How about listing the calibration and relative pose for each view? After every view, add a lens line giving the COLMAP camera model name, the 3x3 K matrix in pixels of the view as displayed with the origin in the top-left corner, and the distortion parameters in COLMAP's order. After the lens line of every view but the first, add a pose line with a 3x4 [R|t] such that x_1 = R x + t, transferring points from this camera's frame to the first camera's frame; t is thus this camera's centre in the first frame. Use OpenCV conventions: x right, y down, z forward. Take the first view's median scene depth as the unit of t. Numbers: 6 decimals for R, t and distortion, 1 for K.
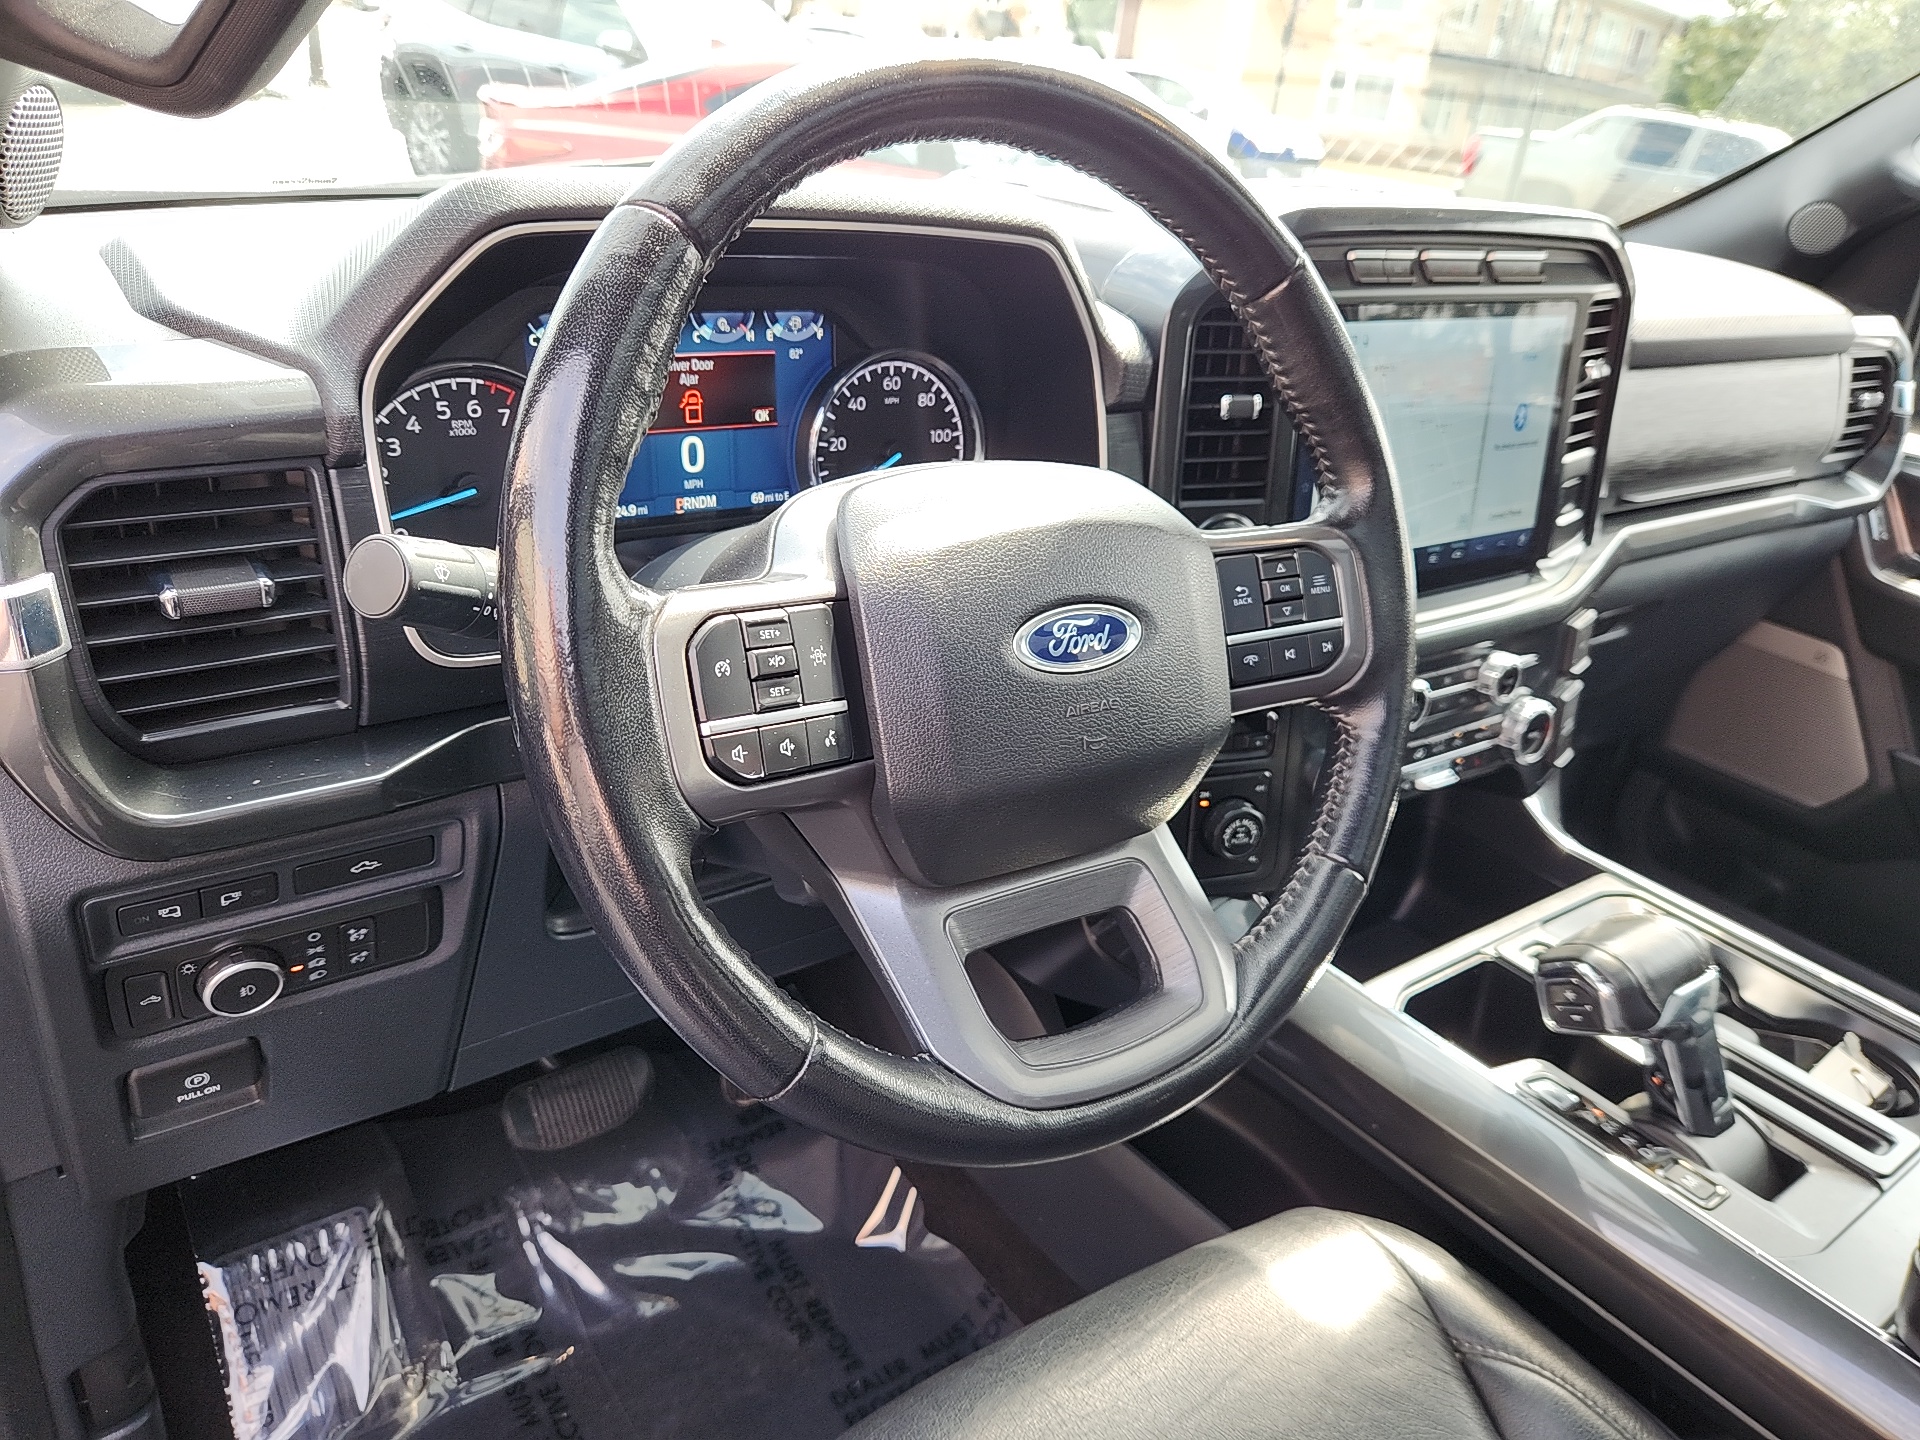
lens RADIAL K [[1315.8, 0, 919.7], [0, 1315.8, 725.7], [0, 0, 1]] dist [0.040785, -0.046776]
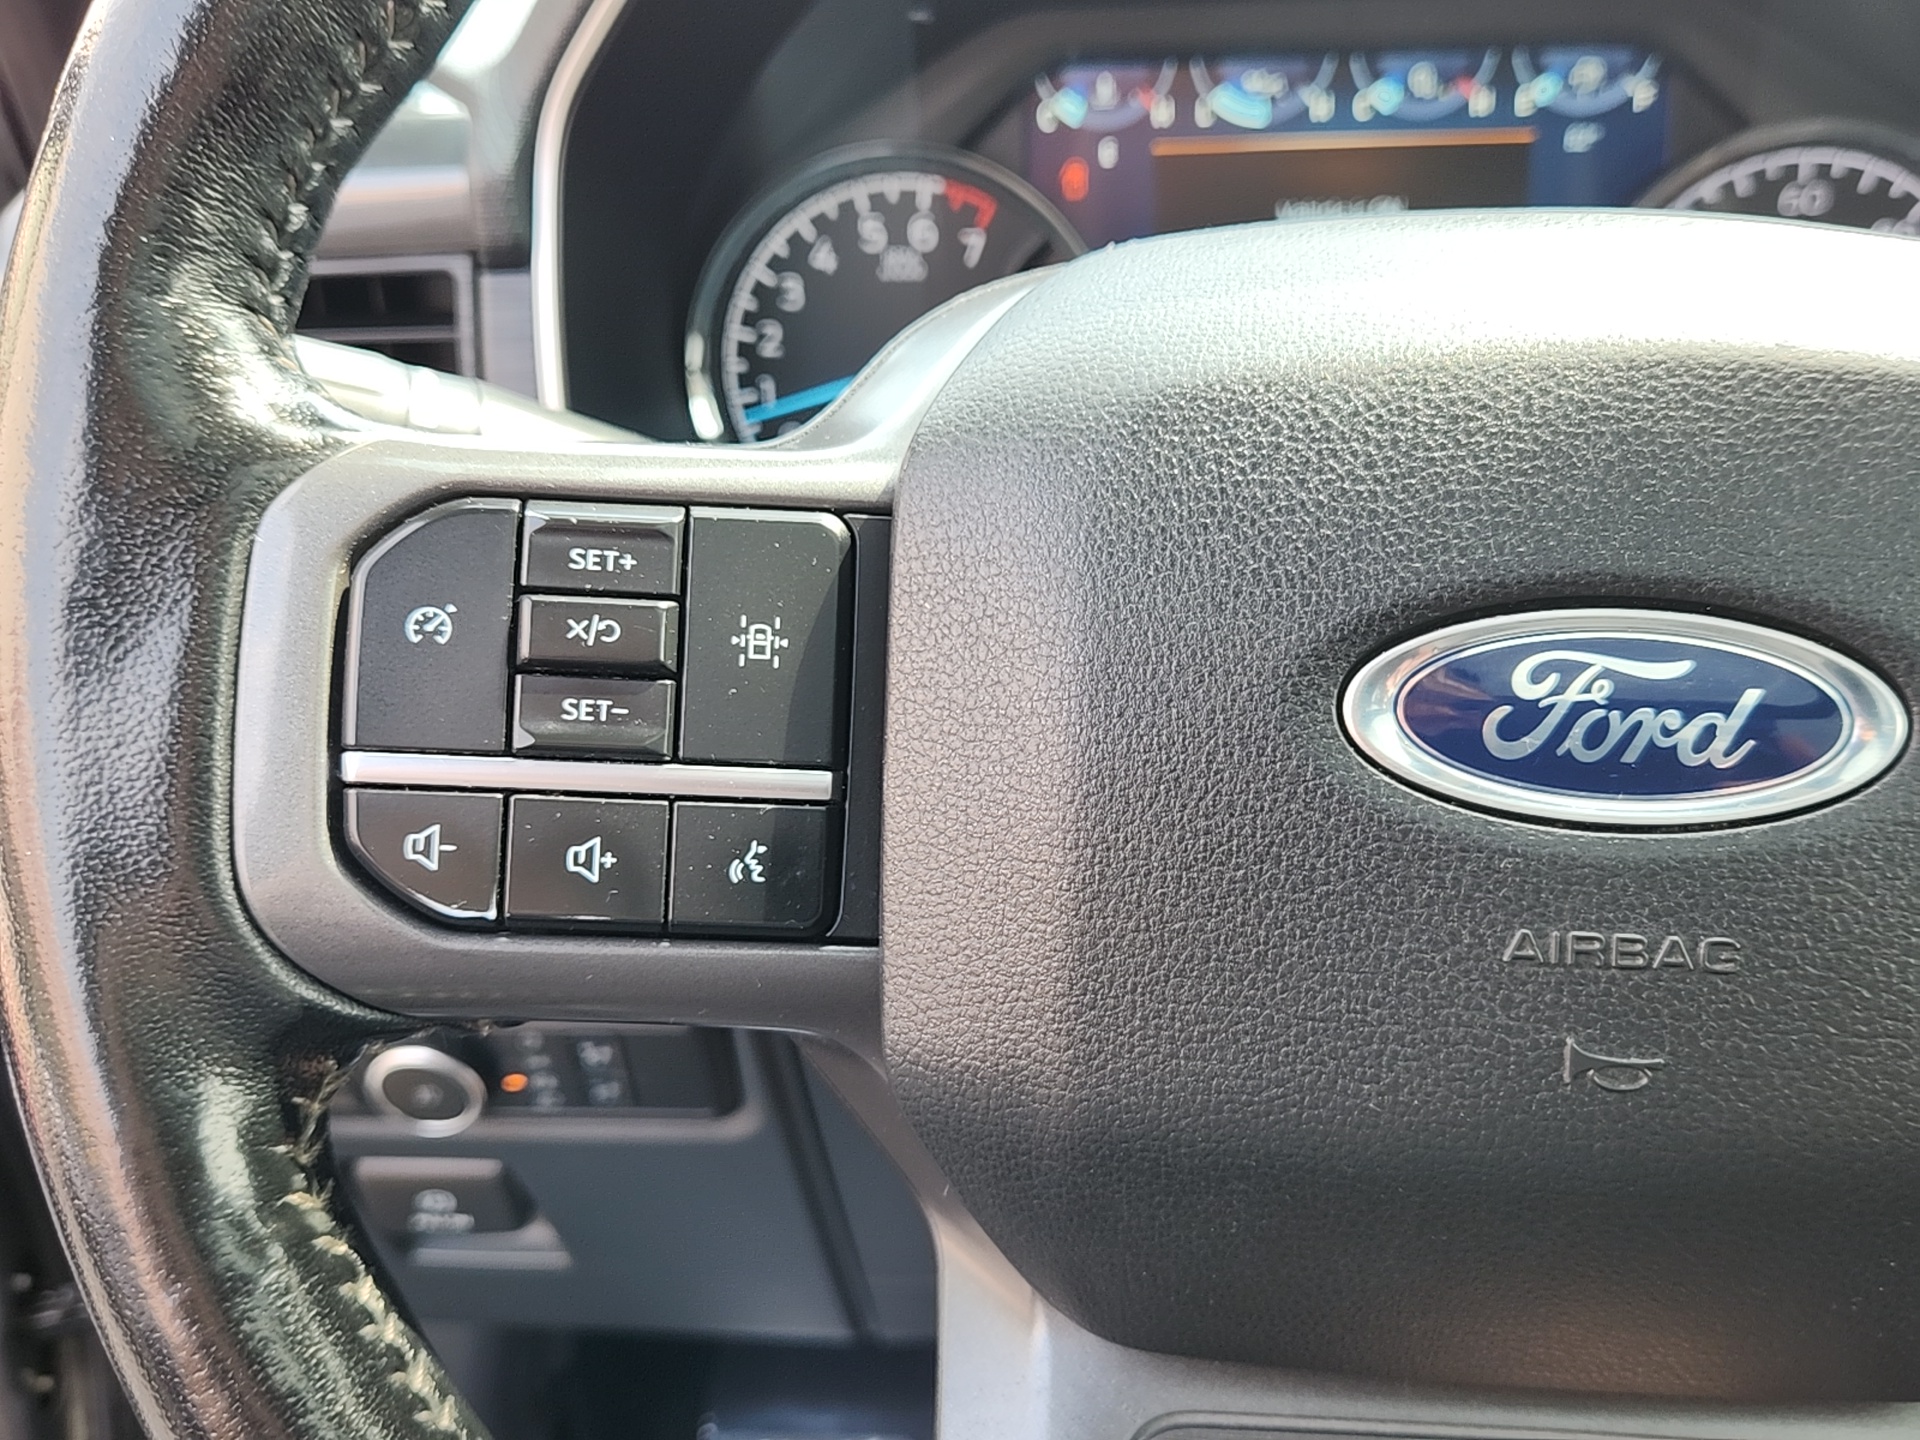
lens RADIAL K [[1672.6, 0, 1003.7], [0, 1672.6, 725.5], [0, 0, 1]] dist [0.063581, -0.100155]
pose [[0.774430, 0.145678, -0.615659, 0.169221], [-0.182887, 0.983130, 0.002578, -0.026542], [0.605648, 0.110600, 0.788009, 0.407151]]
